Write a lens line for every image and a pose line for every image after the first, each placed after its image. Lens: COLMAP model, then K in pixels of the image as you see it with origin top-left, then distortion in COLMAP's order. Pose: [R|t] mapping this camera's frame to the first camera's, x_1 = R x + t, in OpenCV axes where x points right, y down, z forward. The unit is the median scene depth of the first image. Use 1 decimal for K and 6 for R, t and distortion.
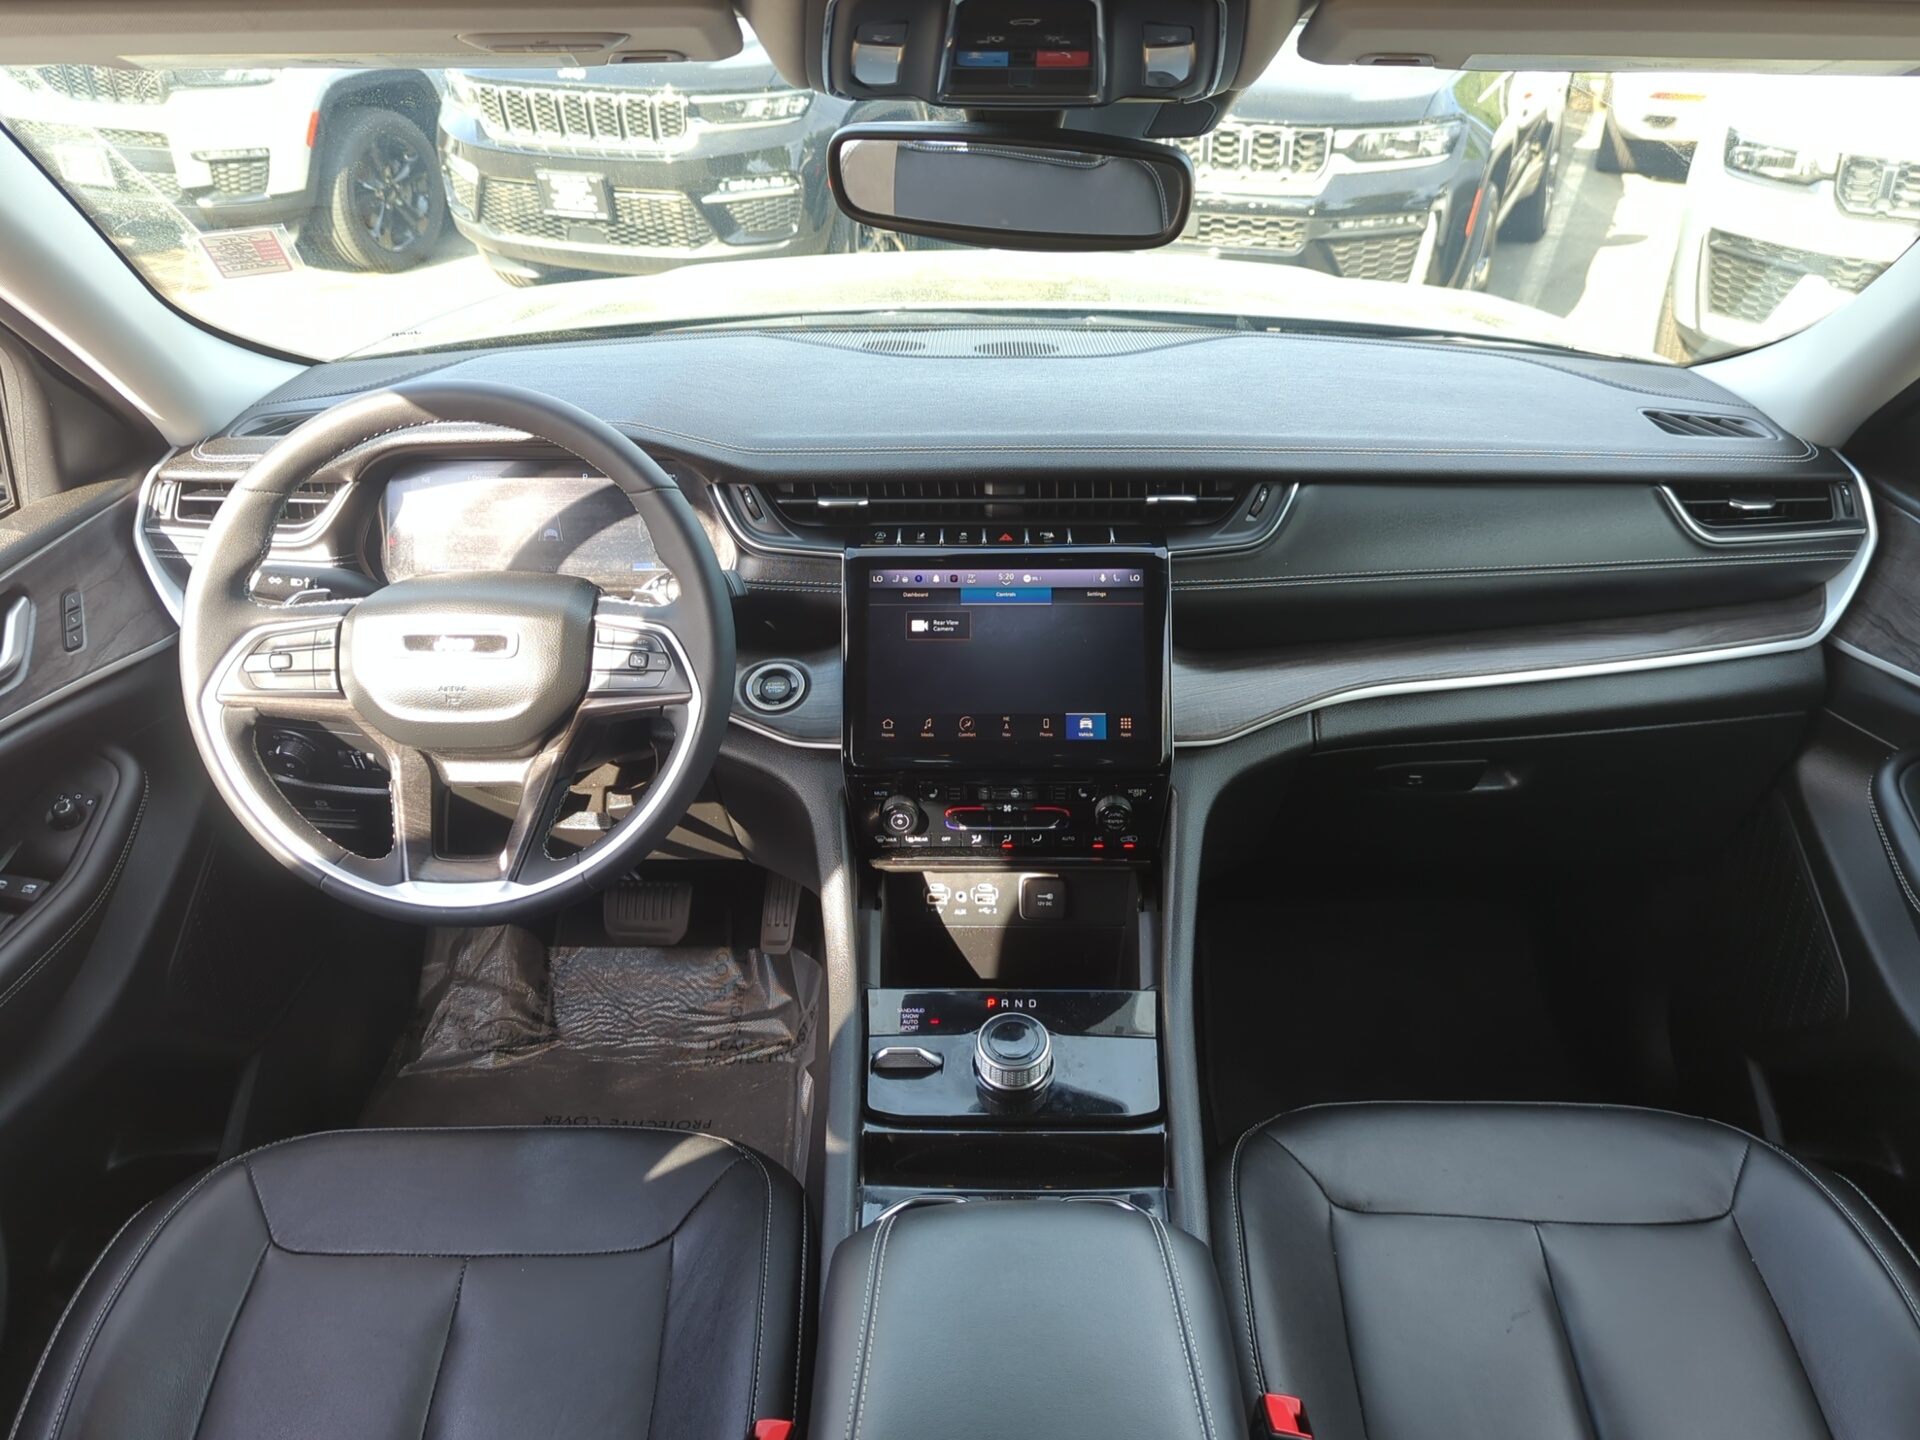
lens RADIAL K [[1565.8, 0, 993.4], [0, 1565.8, 684.8], [0, 0, 1]] dist [0.049332, -0.055002]
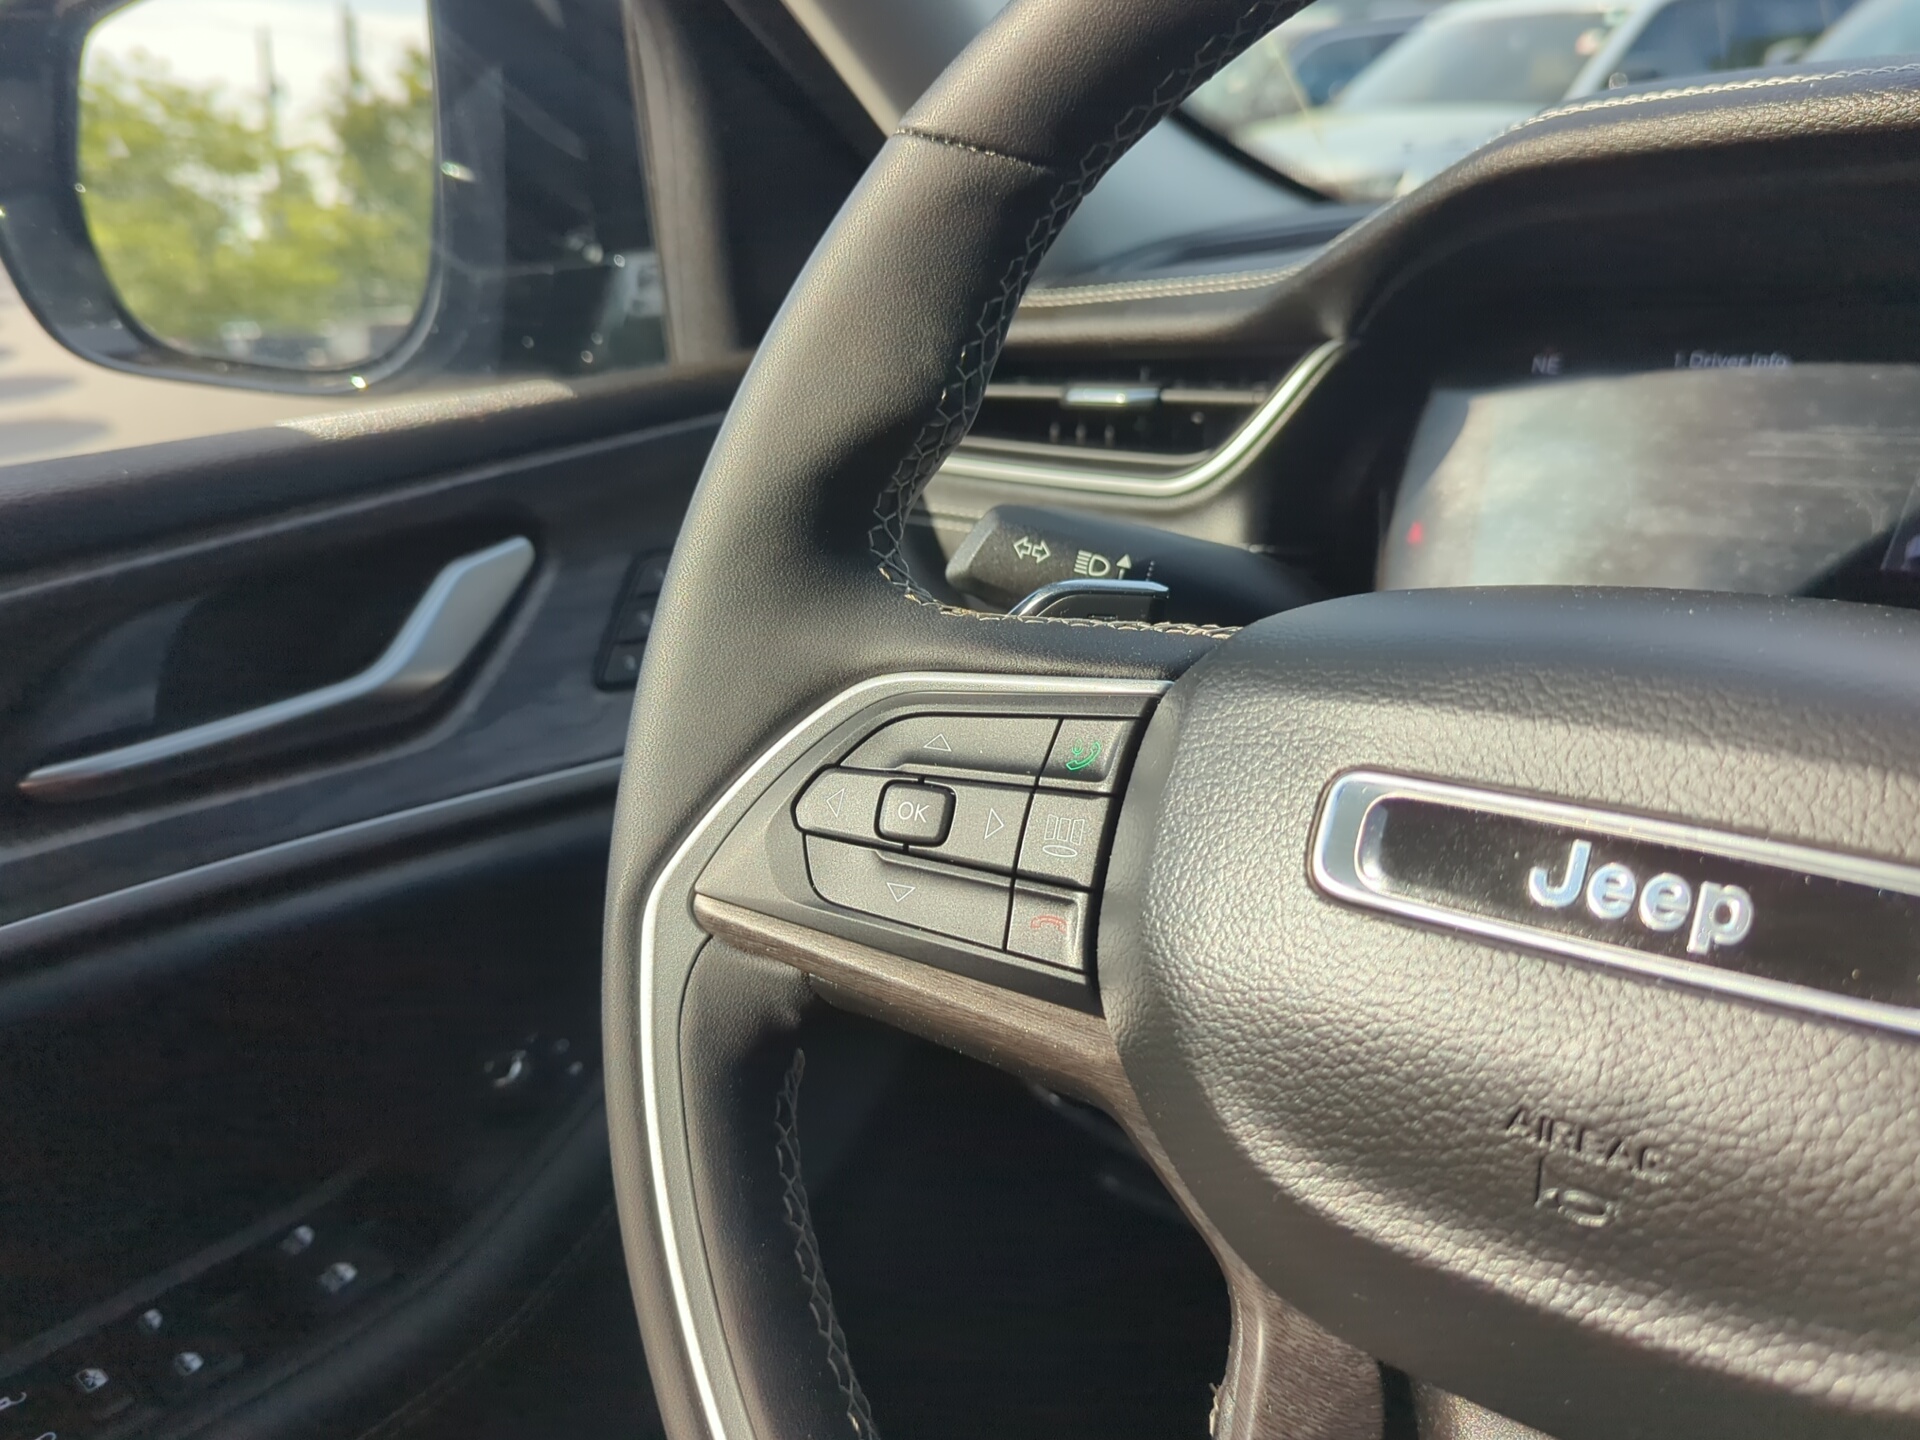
lens RADIAL K [[1565.8, 0, 996.6], [0, 1565.8, 690.1], [0, 0, 1]] dist [0.049332, -0.055002]
pose [[0.801788, 0.138057, -0.581443, -0.268179], [-0.198878, 0.979134, -0.041761, -0.024102], [0.563545, 0.149120, 0.812515, 0.723564]]
